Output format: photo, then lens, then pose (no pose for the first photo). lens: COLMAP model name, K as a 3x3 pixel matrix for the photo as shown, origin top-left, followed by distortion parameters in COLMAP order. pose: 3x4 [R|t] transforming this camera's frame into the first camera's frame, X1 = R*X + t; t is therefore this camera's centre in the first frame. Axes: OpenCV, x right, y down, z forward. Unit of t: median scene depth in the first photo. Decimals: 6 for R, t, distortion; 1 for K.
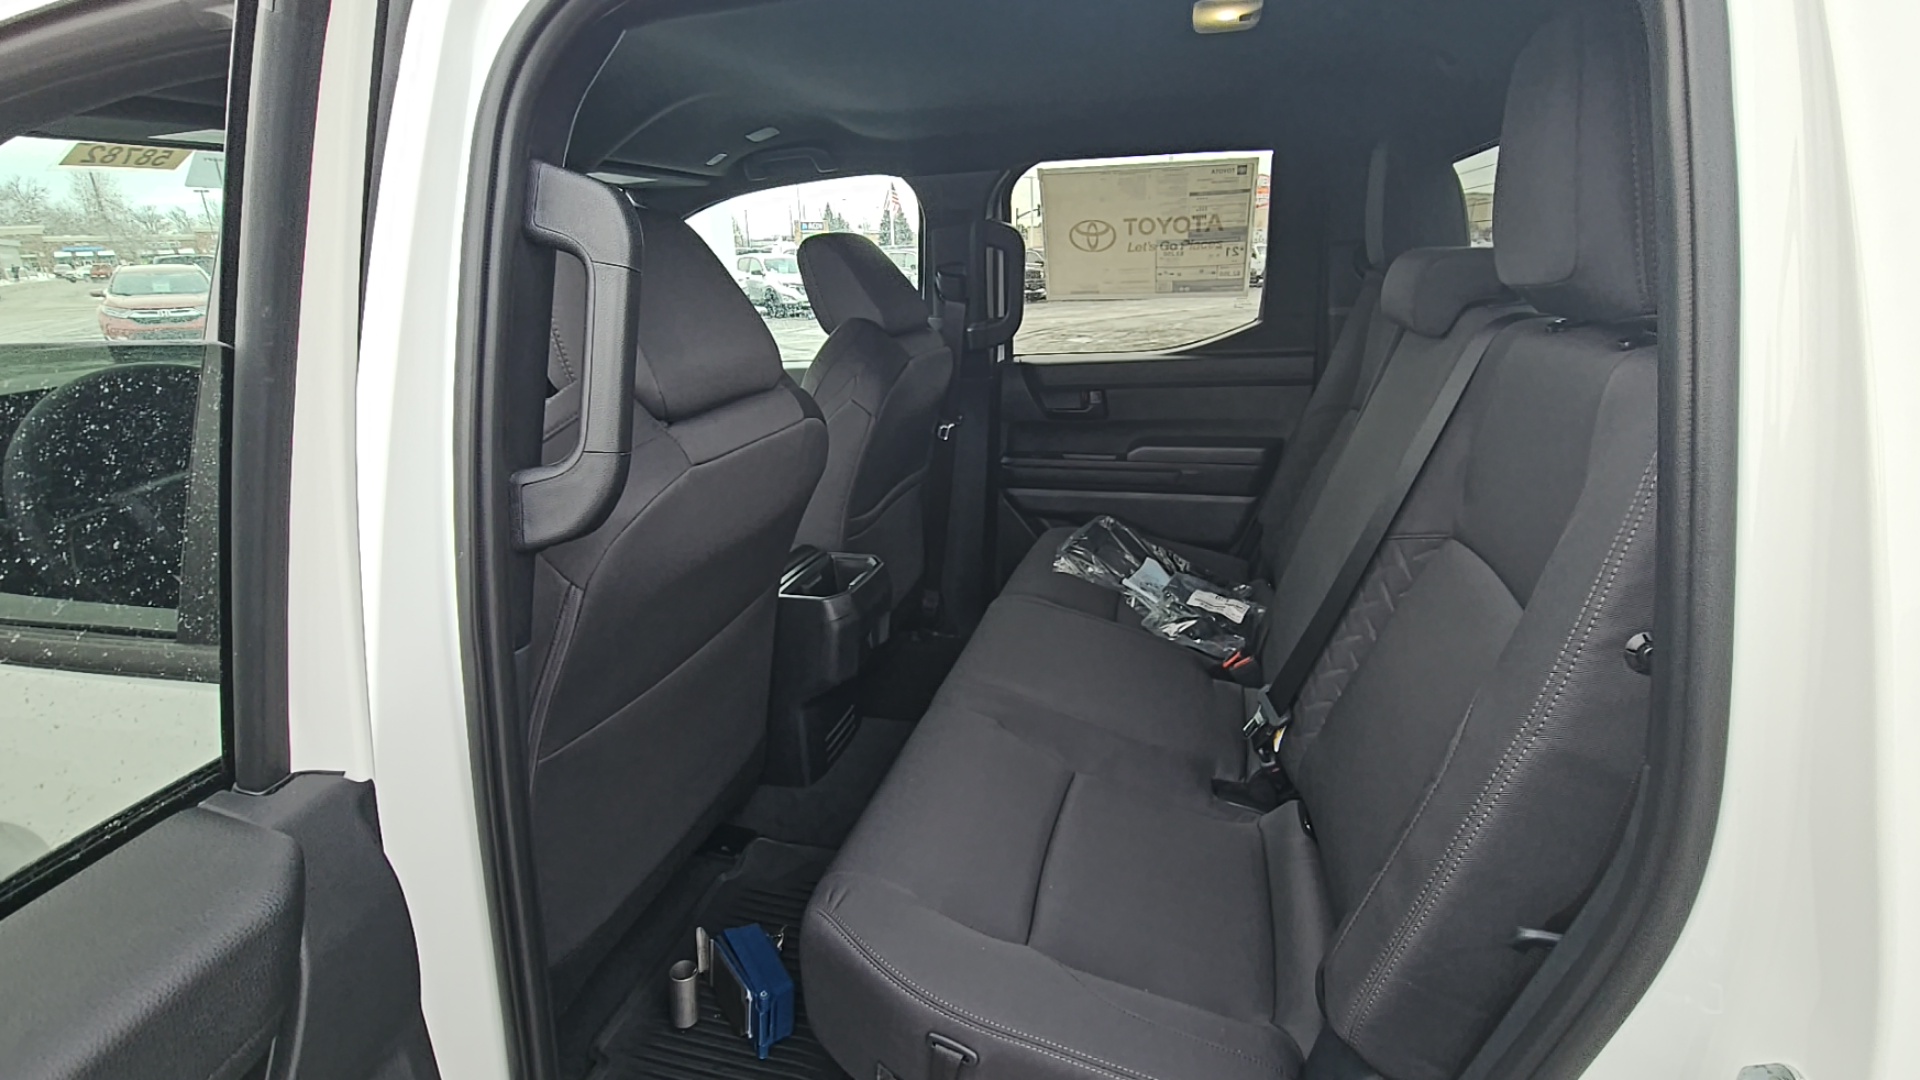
lens RADIAL K [[853.5, 0, 981.1], [0, 853.5, 548.0], [0, 0, 1]] dist [0.008379, -0.005914]
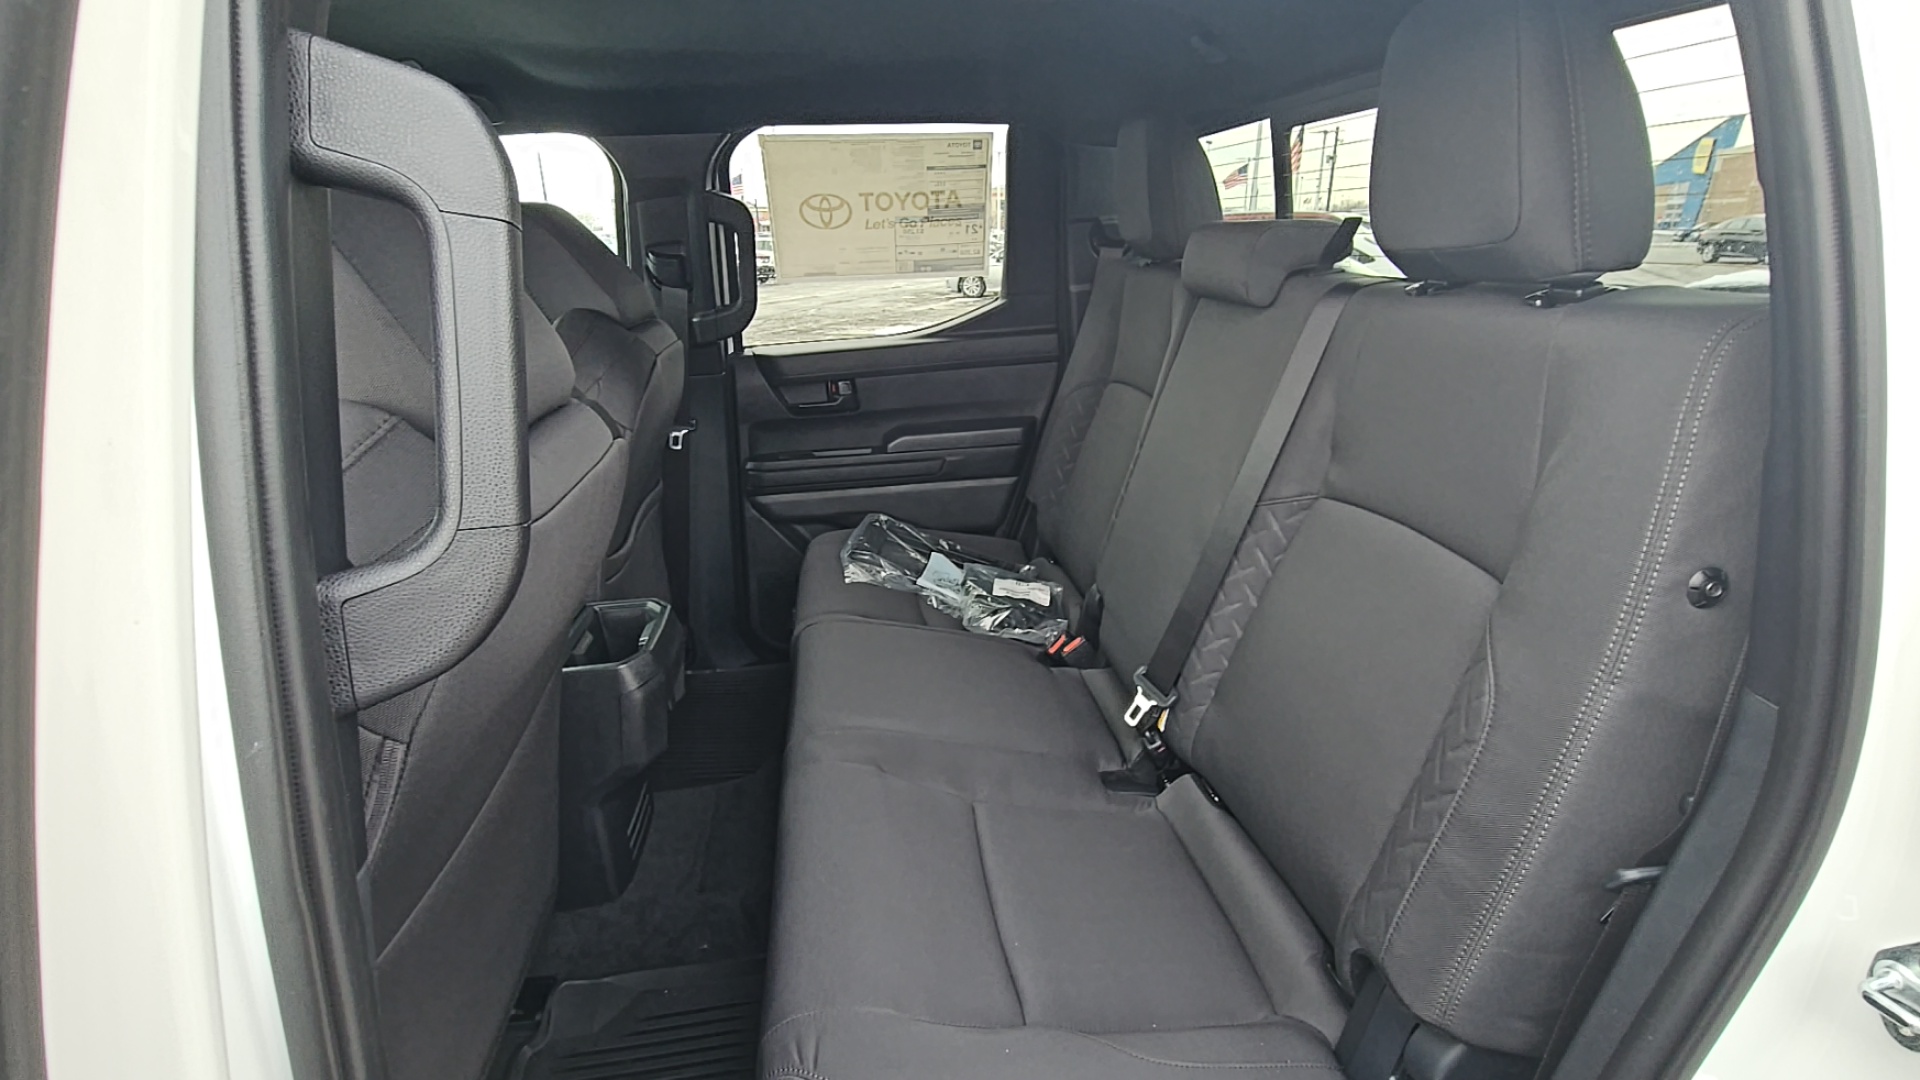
lens RADIAL K [[853.5, 0, 975.2], [0, 853.5, 546.8], [0, 0, 1]] dist [0.008379, -0.005914]
pose [[0.912953, -0.139640, 0.383430, -0.137058], [0.134887, 0.990077, 0.039403, -0.028322], [-0.385127, 0.015746, 0.922729, 0.113910]]
